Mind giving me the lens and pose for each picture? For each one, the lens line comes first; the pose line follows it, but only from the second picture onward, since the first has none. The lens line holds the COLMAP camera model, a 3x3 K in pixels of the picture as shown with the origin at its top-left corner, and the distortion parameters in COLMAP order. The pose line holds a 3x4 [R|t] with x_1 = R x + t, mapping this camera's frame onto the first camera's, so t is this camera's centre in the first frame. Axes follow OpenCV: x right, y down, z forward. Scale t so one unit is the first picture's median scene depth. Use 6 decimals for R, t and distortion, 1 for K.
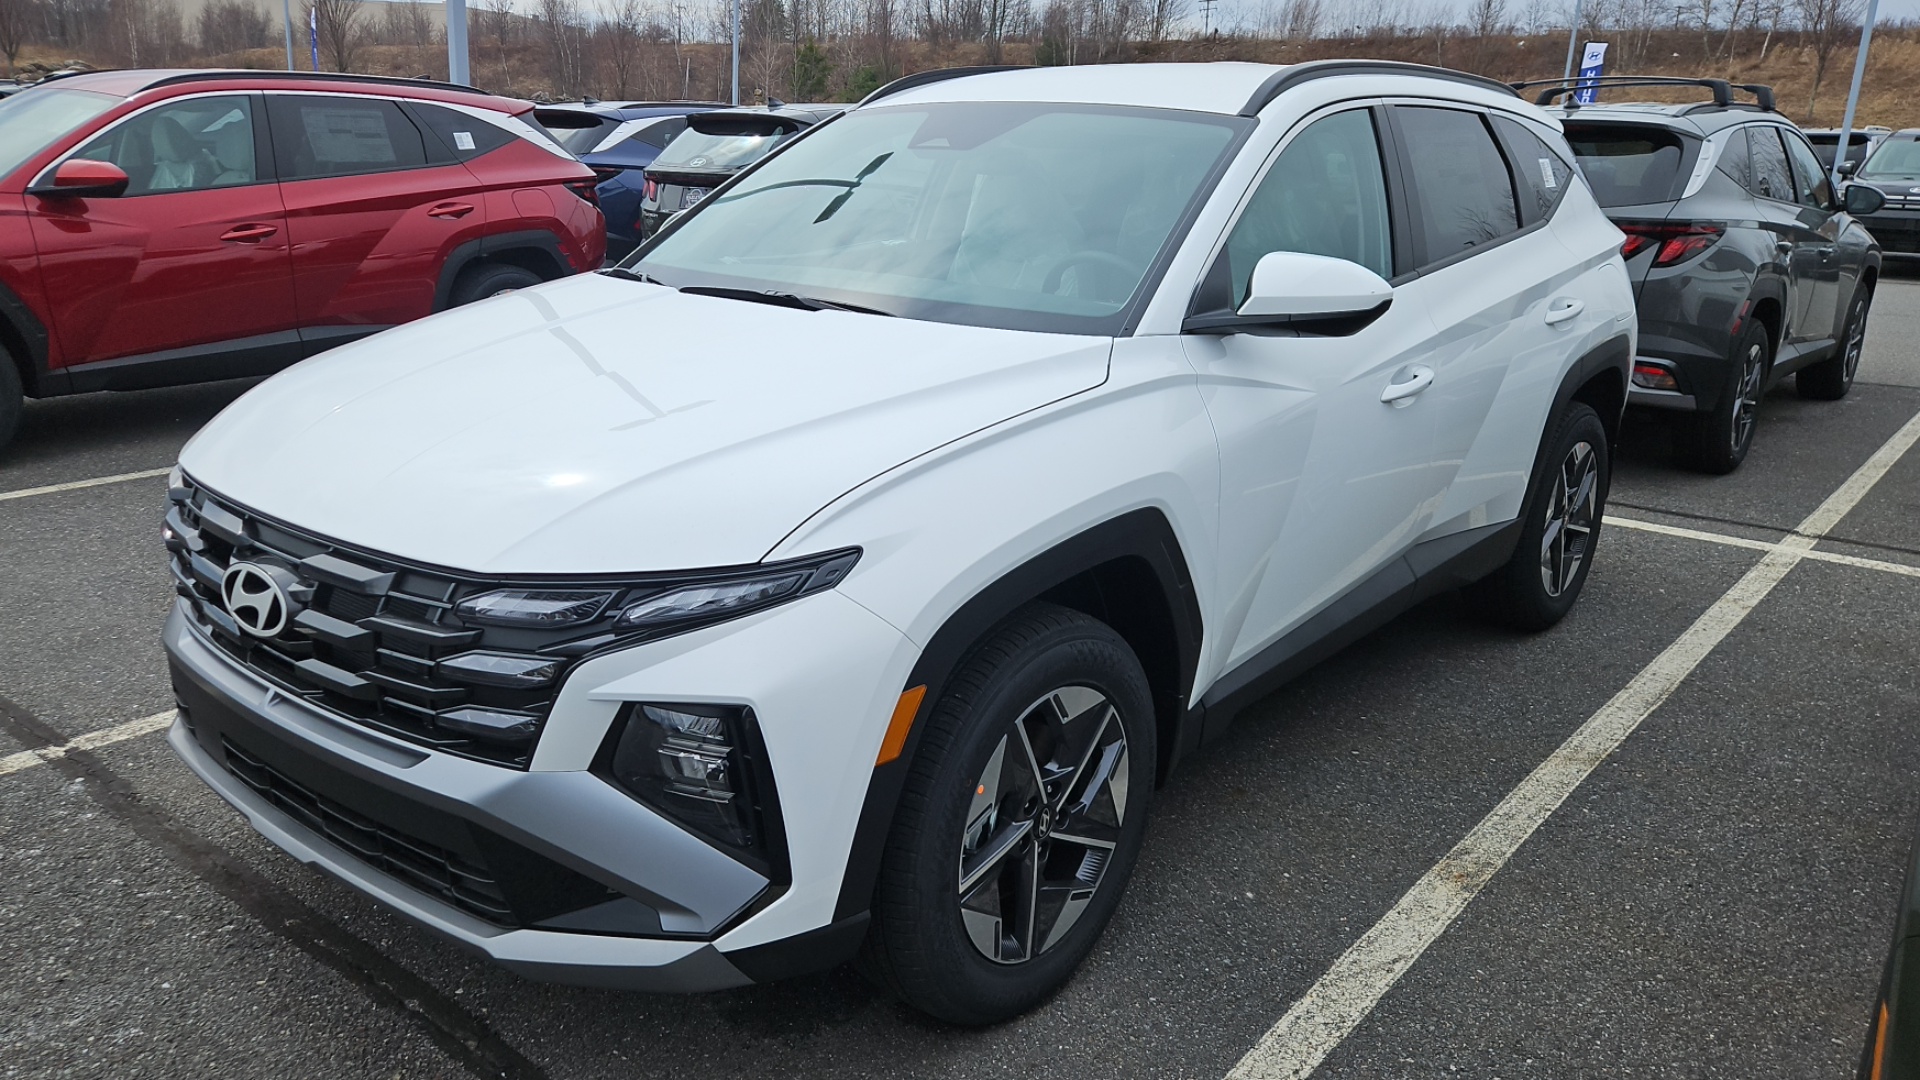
lens RADIAL K [[1382.1, 0, 942.7], [0, 1382.1, 544.7], [0, 0, 1]] dist [0.085642, -0.072503]
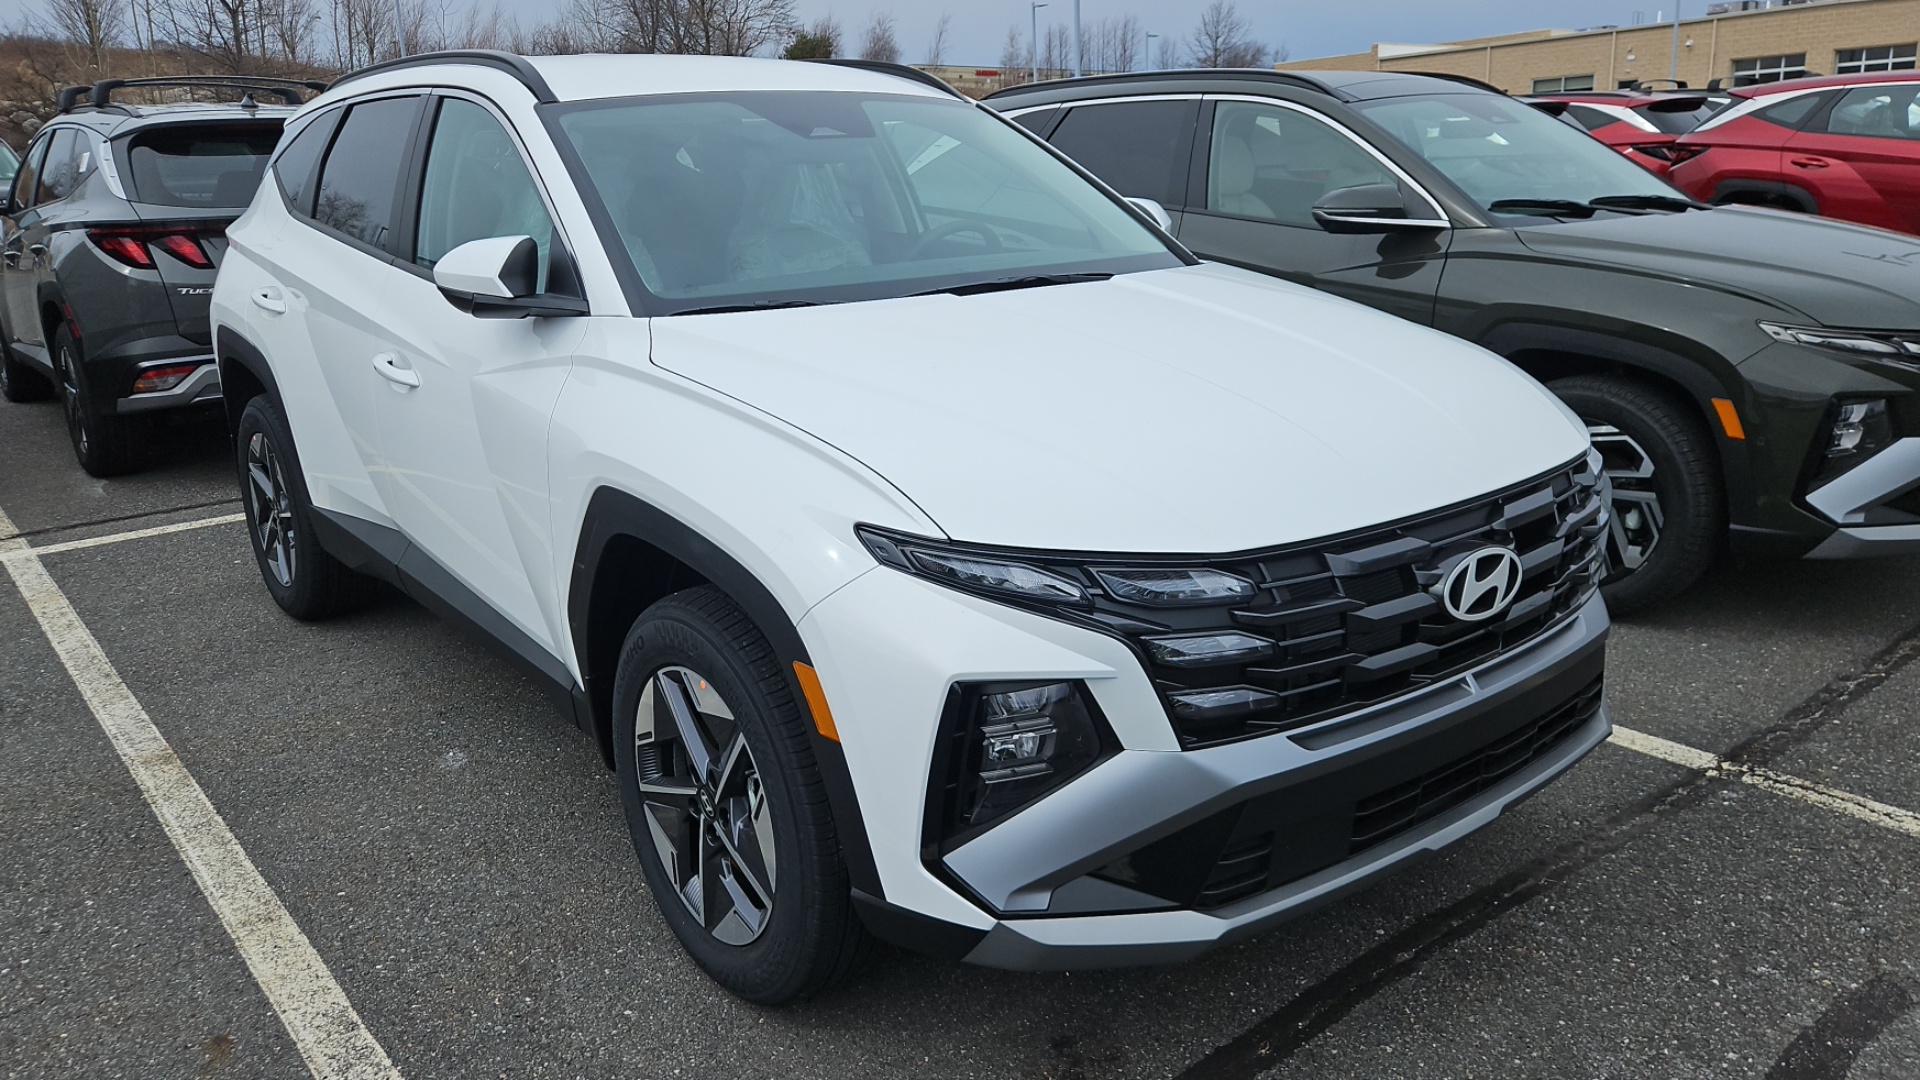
lens RADIAL K [[1382.1, 0, 942.7], [0, 1382.1, 544.7], [0, 0, 1]] dist [0.085642, -0.072503]
pose [[0.203303, -0.298178, 0.932608, -1.222461], [0.306339, 0.924051, 0.228662, -0.271849], [-0.929959, 0.239207, 0.279206, 0.886081]]
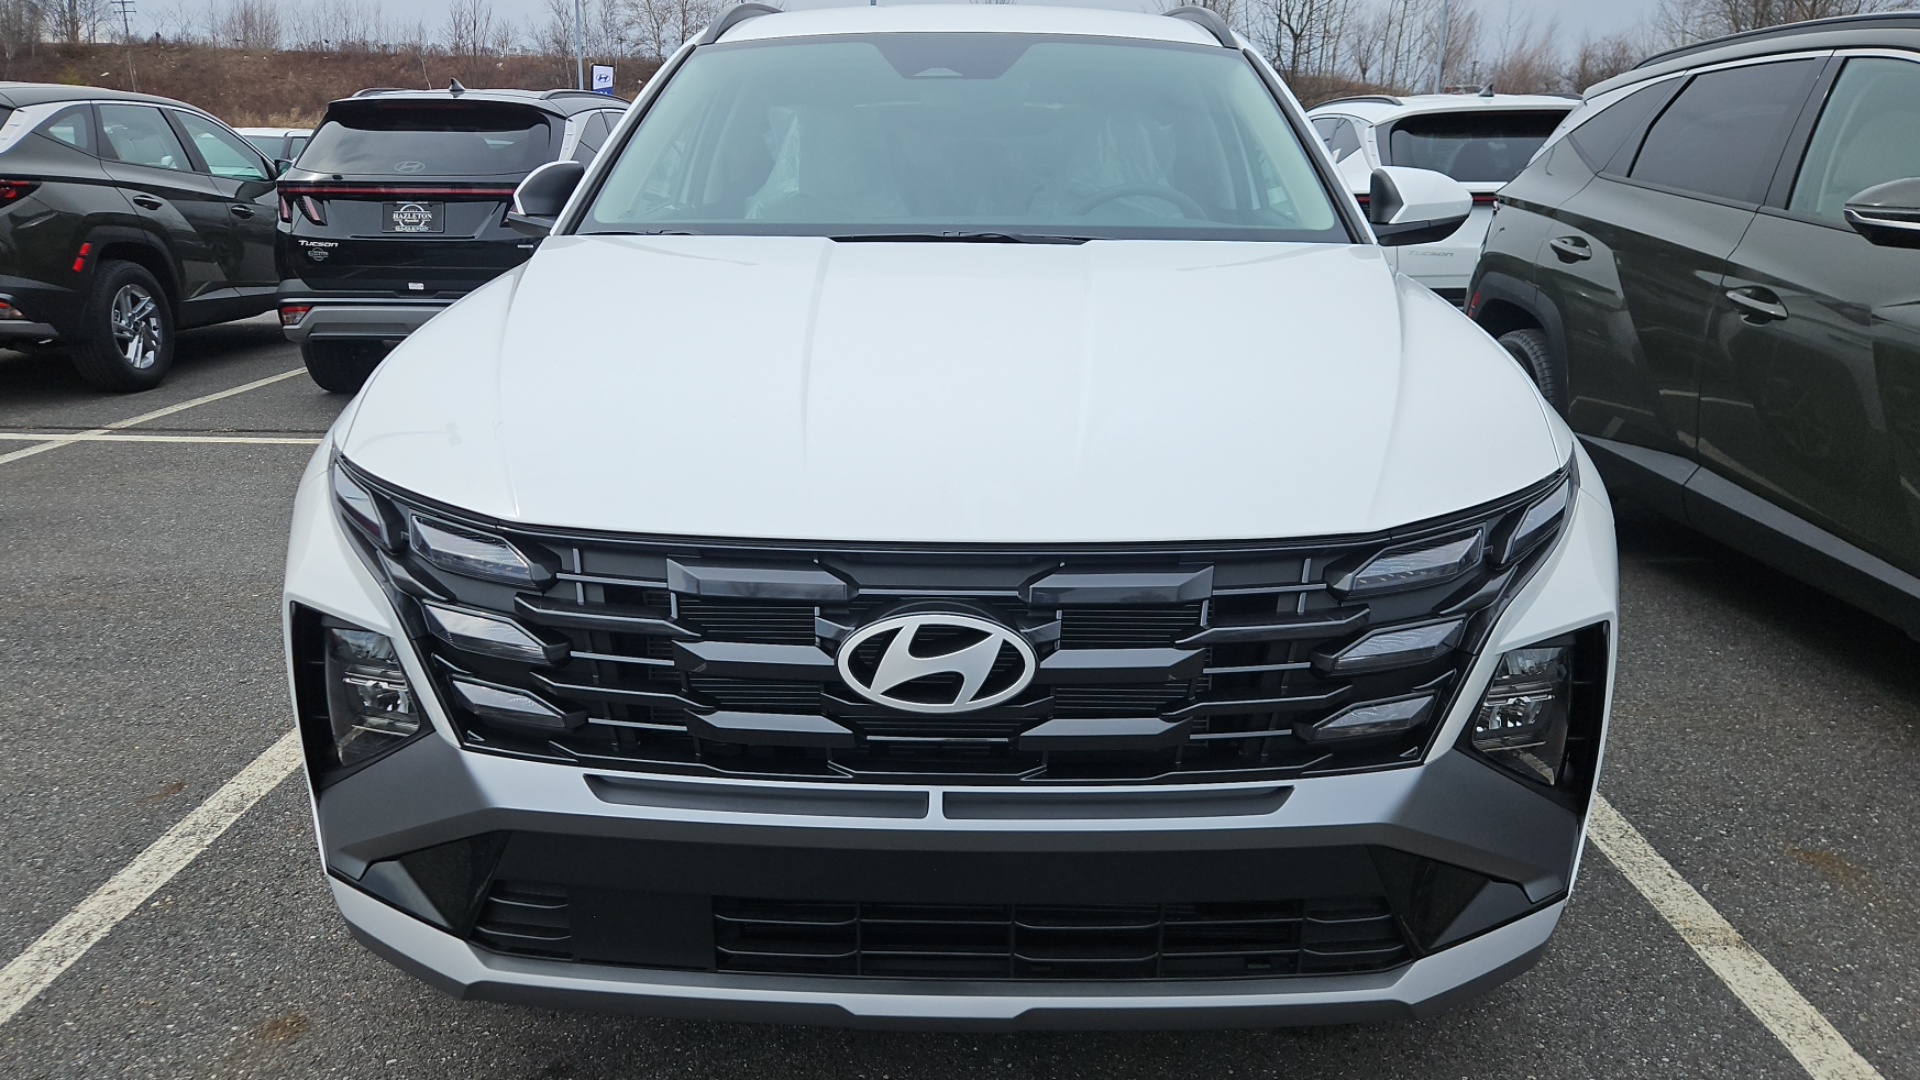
lens RADIAL K [[1382.1, 0, 942.7], [0, 1382.1, 544.7], [0, 0, 1]] dist [0.085642, -0.072503]
pose [[0.779376, -0.178604, 0.600561, -0.731403], [0.186582, 0.981183, 0.049663, -0.042692], [-0.598131, 0.073348, 0.798035, 0.373085]]
